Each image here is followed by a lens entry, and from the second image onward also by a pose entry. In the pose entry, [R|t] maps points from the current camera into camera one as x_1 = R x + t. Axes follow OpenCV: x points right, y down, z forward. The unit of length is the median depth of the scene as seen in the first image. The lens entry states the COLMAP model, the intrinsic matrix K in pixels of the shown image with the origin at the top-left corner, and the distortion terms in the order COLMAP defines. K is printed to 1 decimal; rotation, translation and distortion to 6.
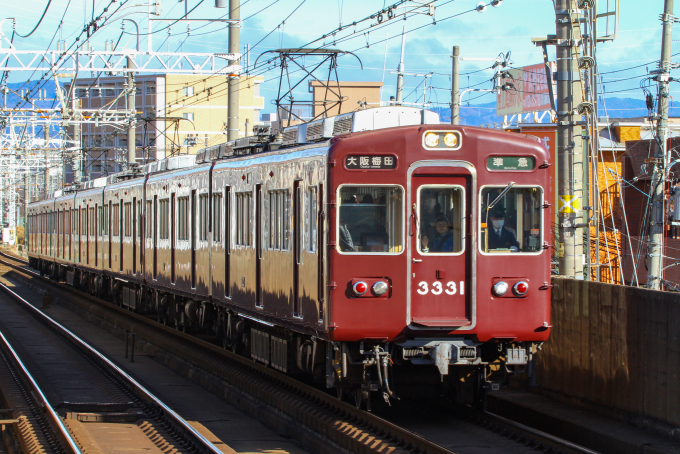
lens RADIAL K [[2533.4, 0, 339.8], [0, 2533.4, 245.6], [0, 0, 1]] dist [0.737447, 2.524843]
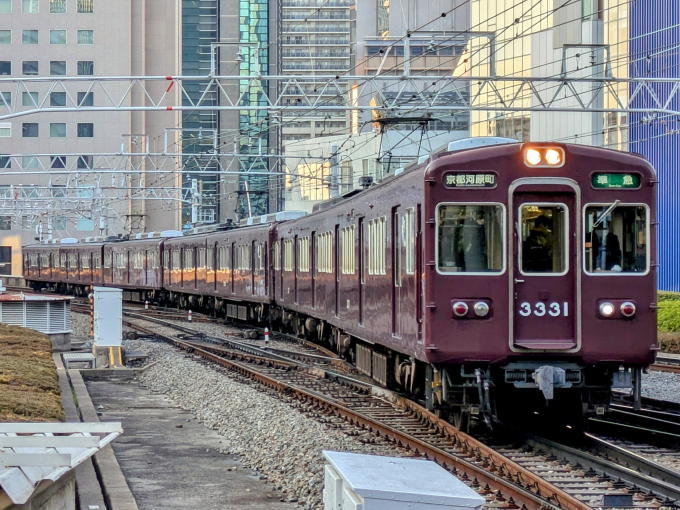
lens RADIAL K [[1430.2, 0, 340.0], [0, 1430.2, 255.0], [0, 0, 1]] dist [0.204762, 0.011588]
pose [[0.998522, -0.003708, -0.054227, -0.008222], [0.002522, 0.999756, -0.021933, 0.007848], [0.054295, 0.021764, 0.998288, 0.445433]]
